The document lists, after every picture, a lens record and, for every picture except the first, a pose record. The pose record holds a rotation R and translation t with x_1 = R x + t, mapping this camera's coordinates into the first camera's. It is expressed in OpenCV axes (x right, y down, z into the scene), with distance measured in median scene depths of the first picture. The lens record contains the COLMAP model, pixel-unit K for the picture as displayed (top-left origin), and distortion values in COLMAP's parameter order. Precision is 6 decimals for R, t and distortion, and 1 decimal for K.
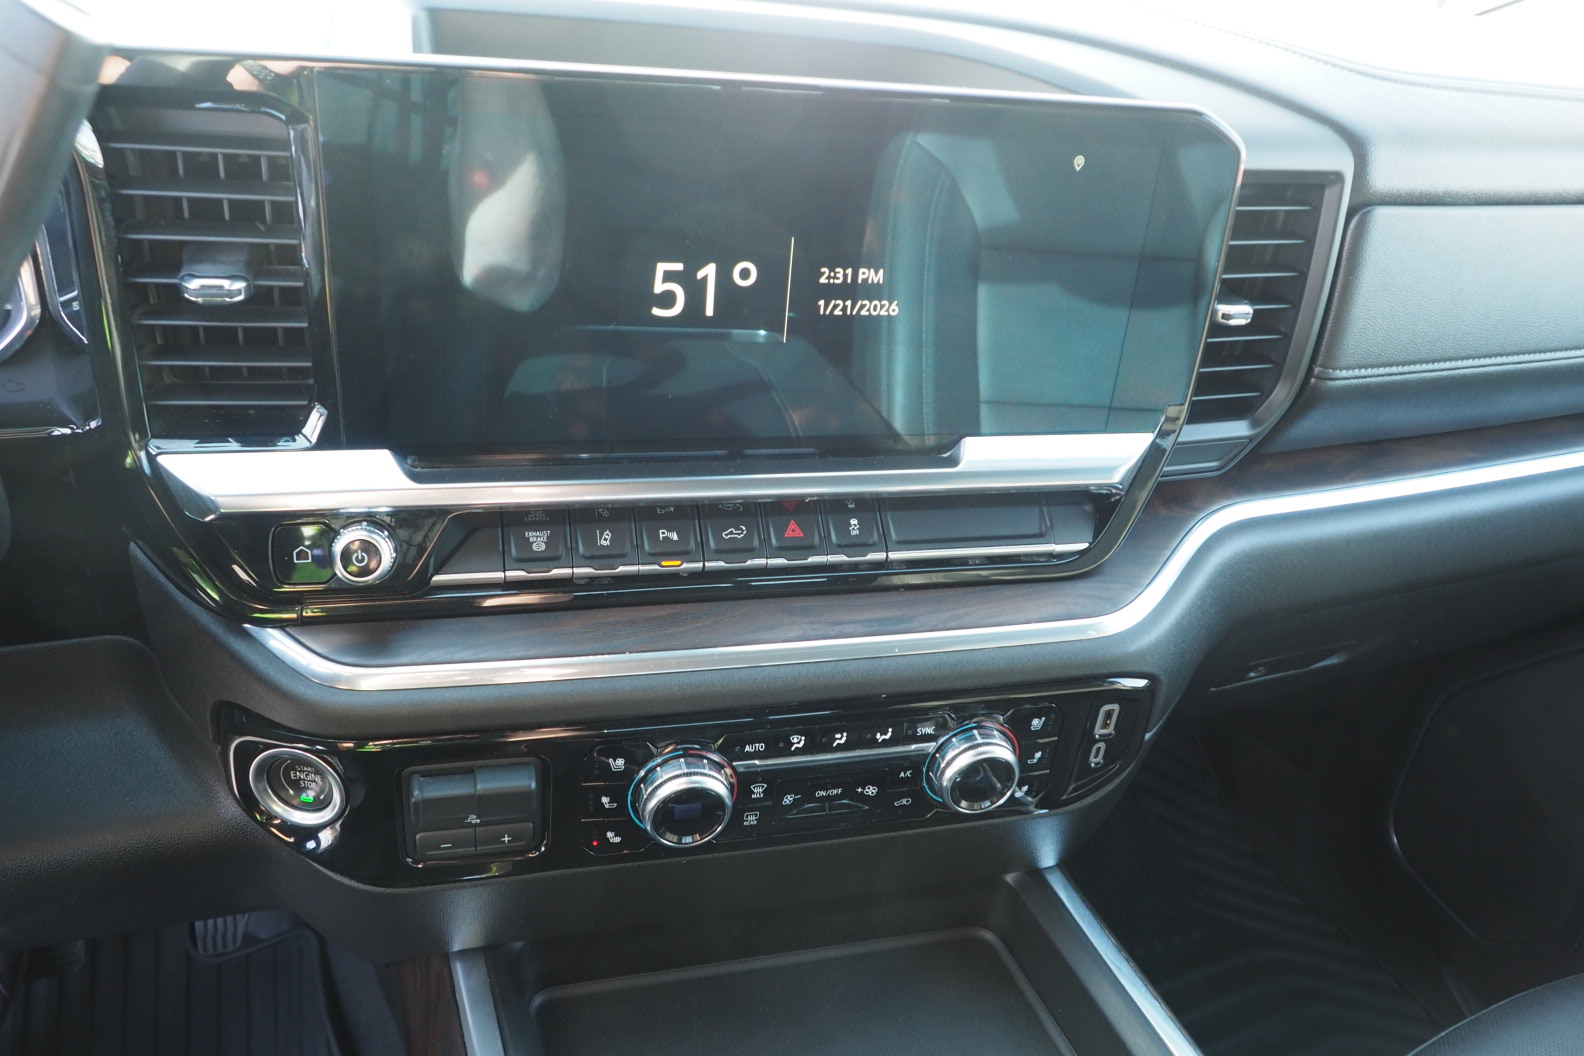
lens RADIAL K [[1151.5, 0, 783.1], [0, 1151.5, 531.5], [0, 0, 1]] dist [-0.010055, -0.008129]
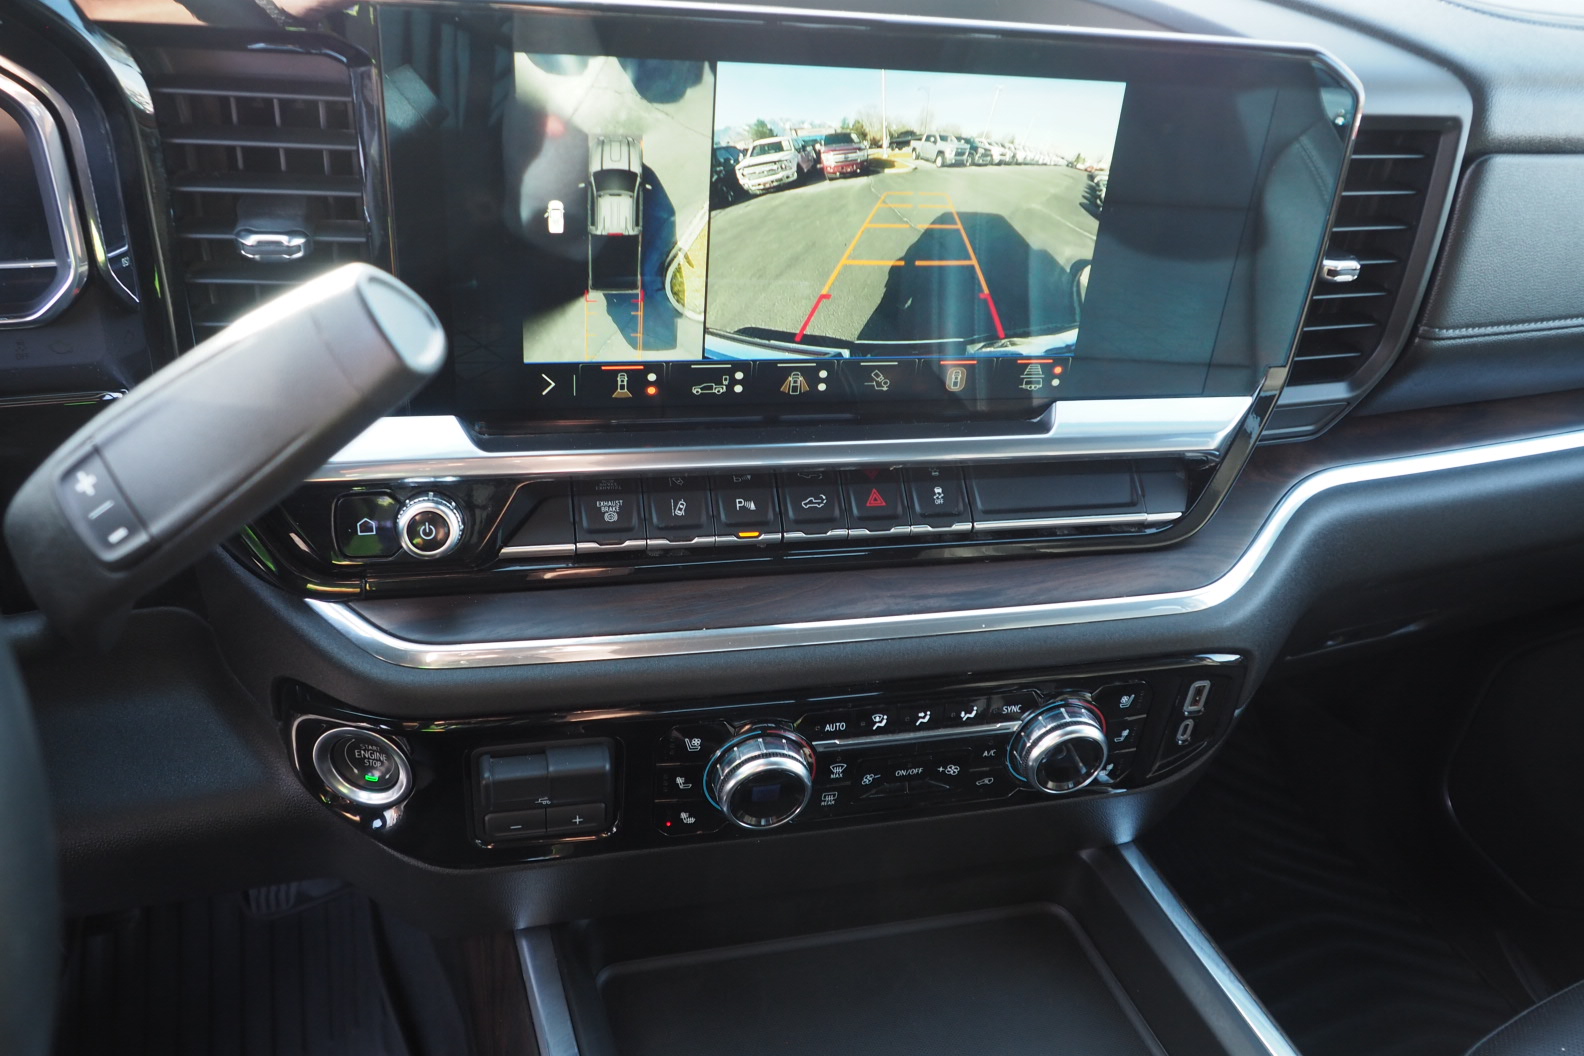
lens RADIAL K [[1151.5, 0, 796.0], [0, 1151.5, 527.9], [0, 0, 1]] dist [-0.010055, -0.008129]
pose [[0.999877, 0.004104, -0.015149, -0.042646], [-0.003475, 0.999141, 0.041305, -0.016814], [0.015305, -0.041247, 0.999032, 0.048510]]
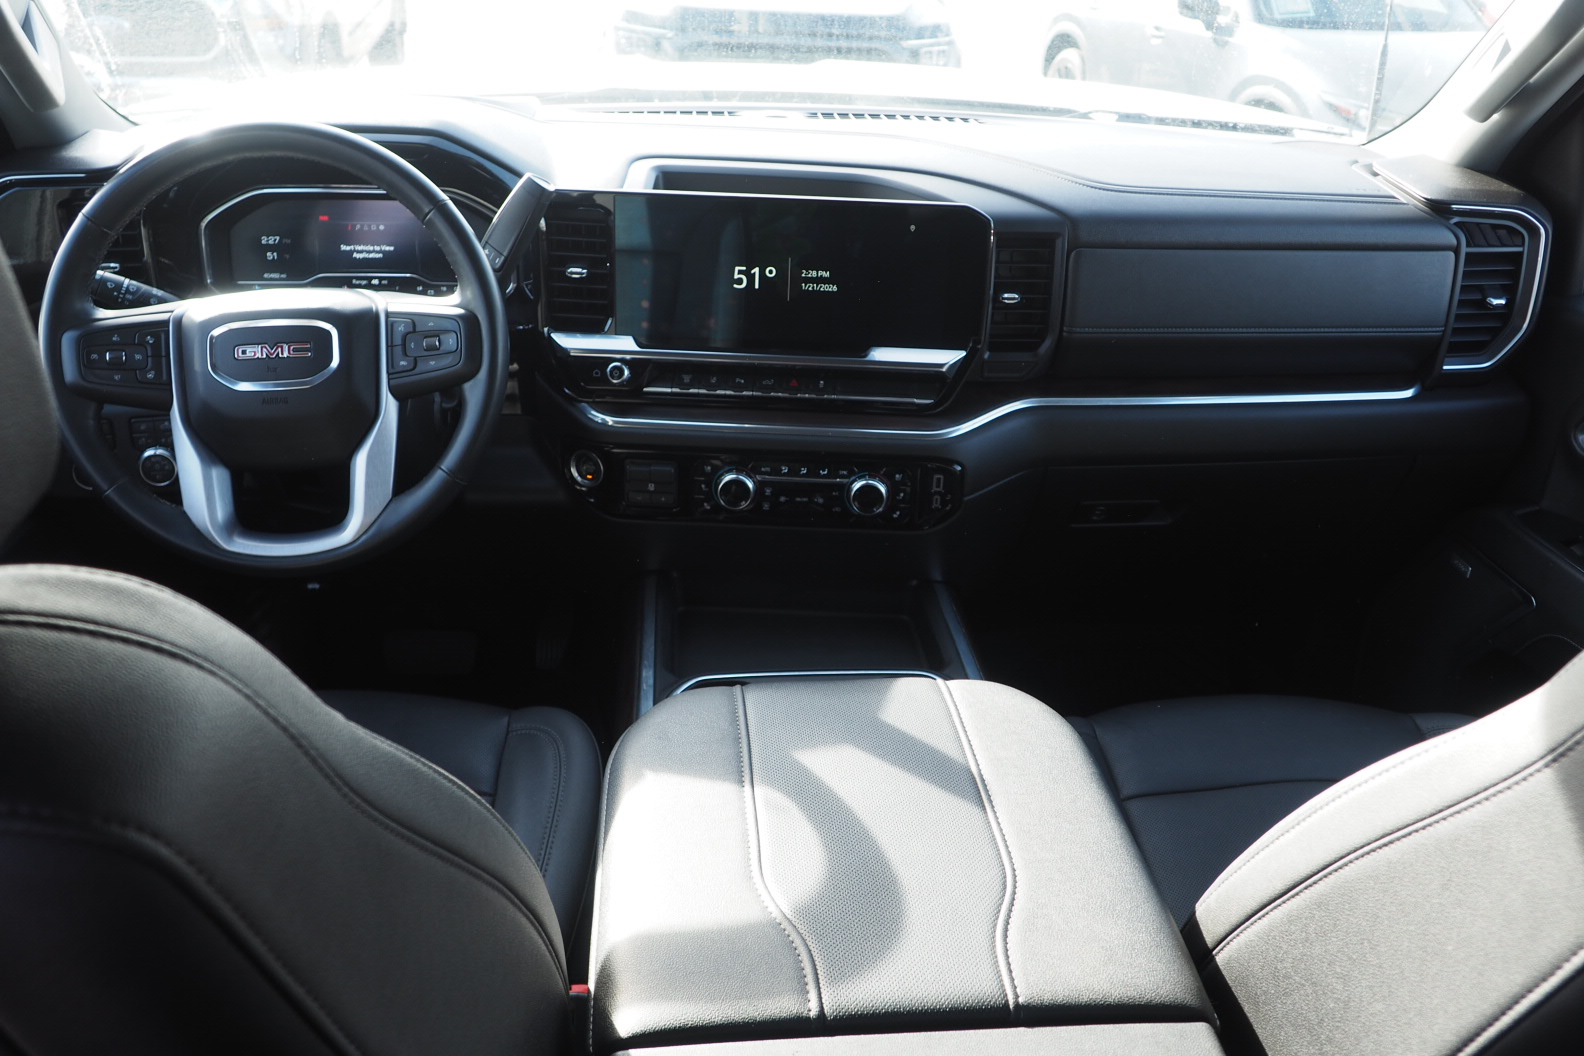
lens RADIAL K [[1289.4, 0, 800.5], [0, 1289.4, 532.2], [0, 0, 1]] dist [-0.016976, 0.003728]
pose [[0.956626, 0.058705, -0.285343, 0.795586], [-0.089670, 0.991268, -0.096683, 0.556975], [0.277175, 0.118076, 0.953537, -1.469798]]
